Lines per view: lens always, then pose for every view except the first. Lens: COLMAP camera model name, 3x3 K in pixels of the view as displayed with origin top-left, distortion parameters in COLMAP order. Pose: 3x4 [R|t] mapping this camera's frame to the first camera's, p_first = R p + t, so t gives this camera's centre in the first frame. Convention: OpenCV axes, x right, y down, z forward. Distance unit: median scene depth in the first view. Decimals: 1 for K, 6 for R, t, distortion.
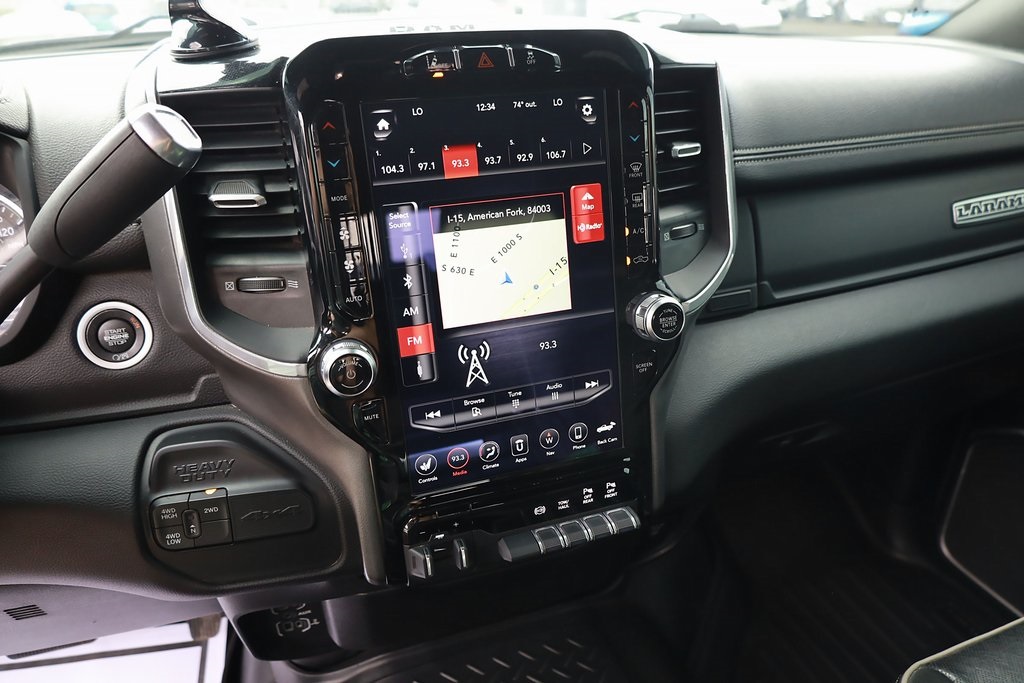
lens RADIAL K [[711.0, 0, 512.0], [0, 711.0, 341.5], [0, 0, 1]] dist [0.009955, 0.003834]
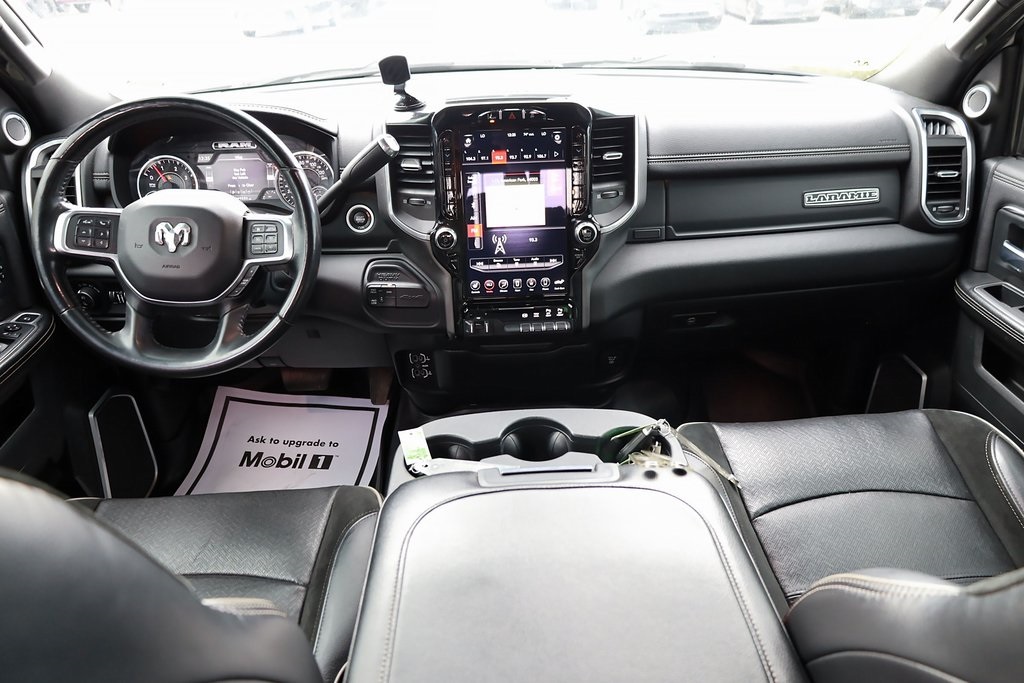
lens RADIAL K [[705.8, 0, 512.0], [0, 705.8, 341.5], [0, 0, 1]] dist [0.001241, -0.005255]
pose [[0.963776, 0.128430, -0.233755, 0.551287], [-0.113891, 0.990679, 0.074728, 0.165050], [0.241174, -0.045398, 0.969420, -1.208890]]
